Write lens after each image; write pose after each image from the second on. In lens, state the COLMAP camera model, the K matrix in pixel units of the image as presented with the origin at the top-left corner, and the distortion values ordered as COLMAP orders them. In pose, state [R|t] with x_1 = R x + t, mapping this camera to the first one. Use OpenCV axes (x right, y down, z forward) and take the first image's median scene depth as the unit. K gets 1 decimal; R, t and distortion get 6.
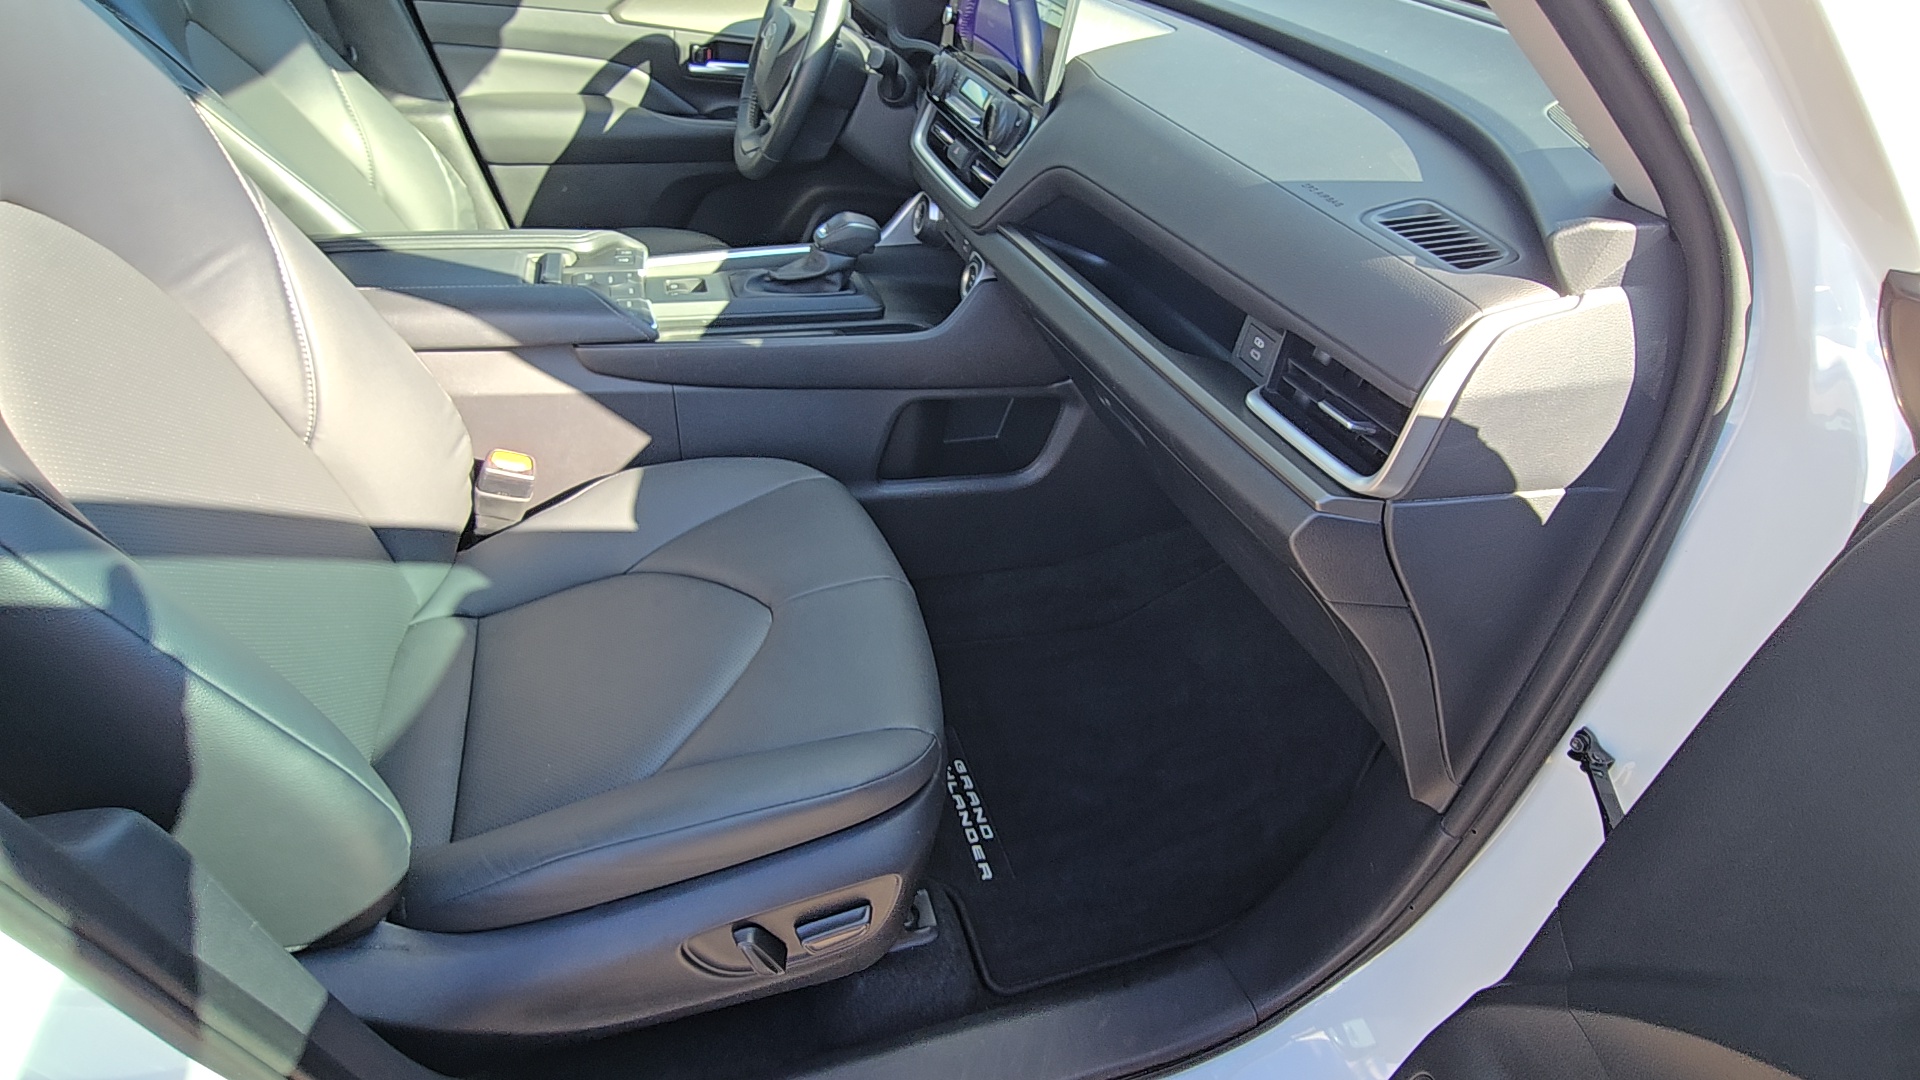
lens RADIAL K [[967.6, 0, 963.8], [0, 967.6, 549.7], [0, 0, 1]] dist [0.002326, 0.000857]
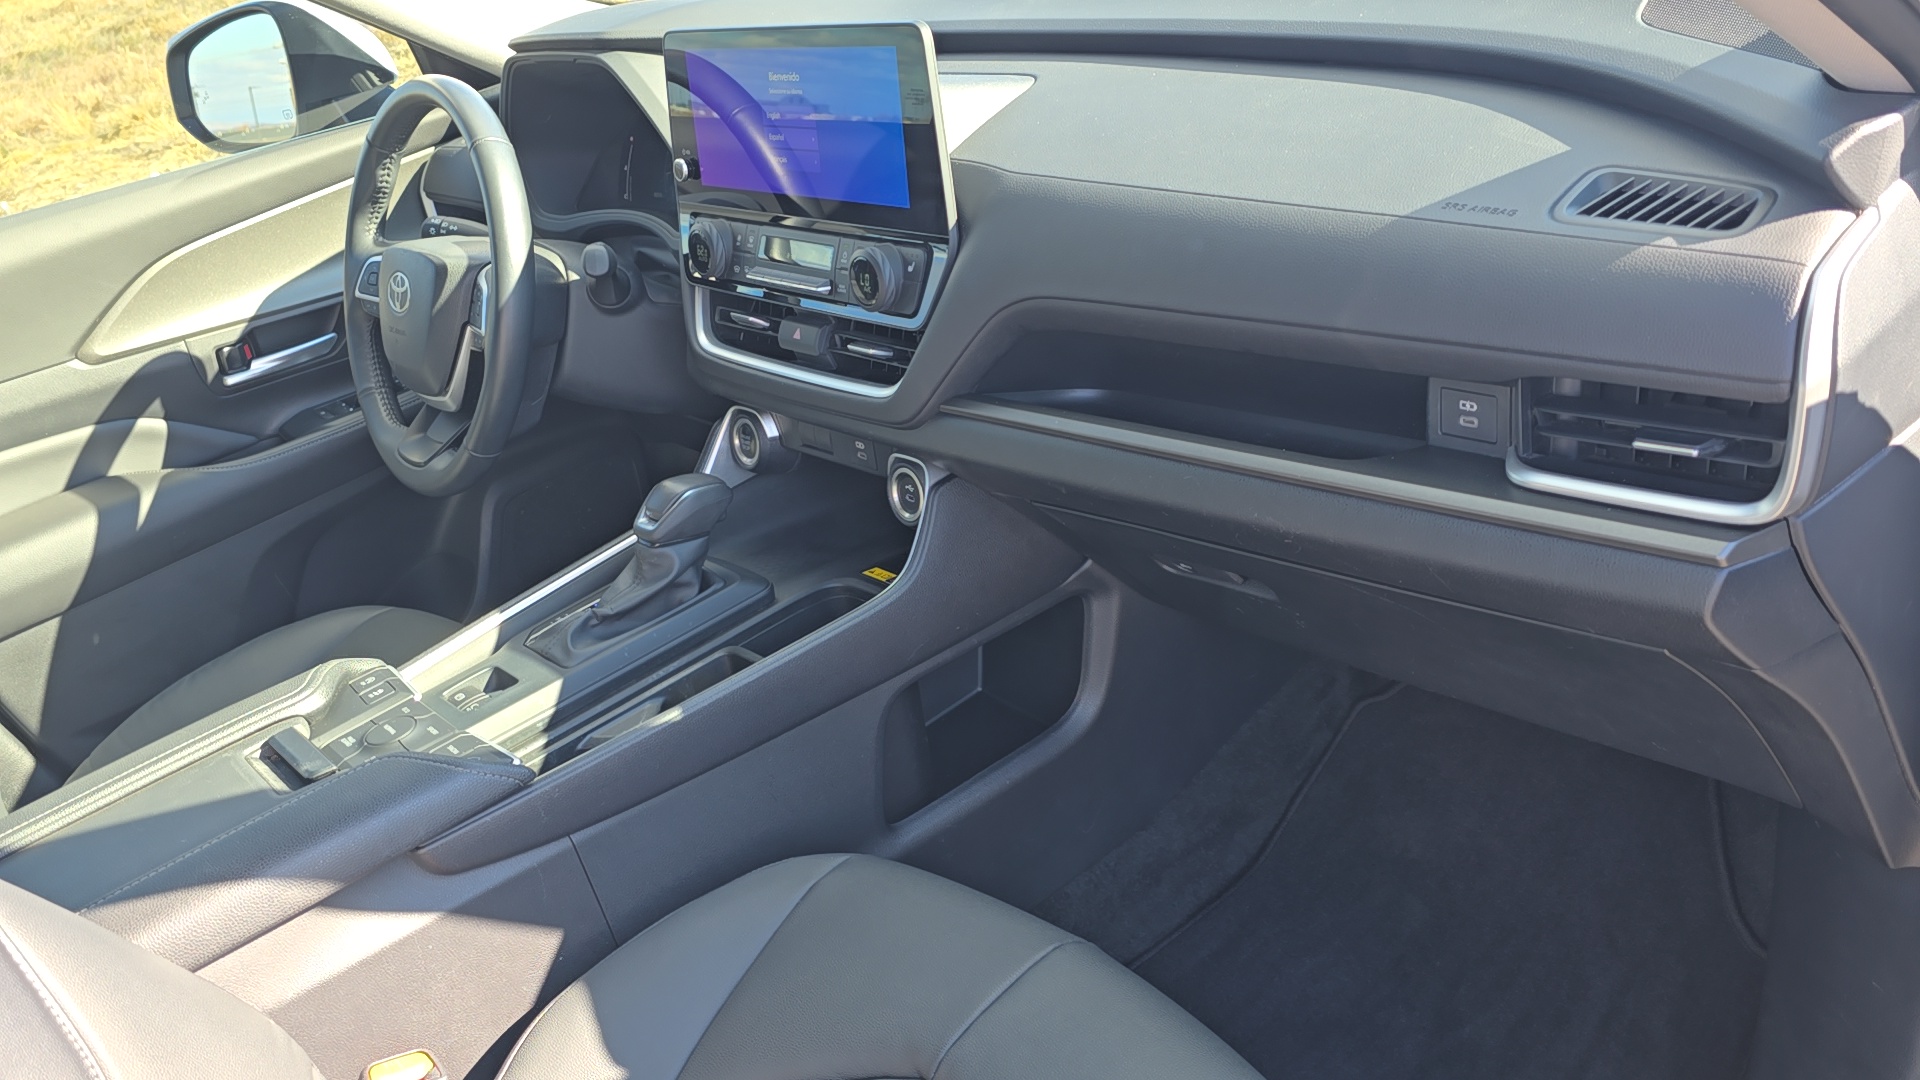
lens RADIAL K [[1595.7, 0, 956.8], [0, 1595.7, 542.8], [0, 0, 1]] dist [0.006674, 0.008197]
pose [[0.880584, -0.416271, 0.226475, -0.216396], [0.451648, 0.881905, -0.135124, -0.077686], [-0.143481, 0.221274, 0.964599, -0.066561]]
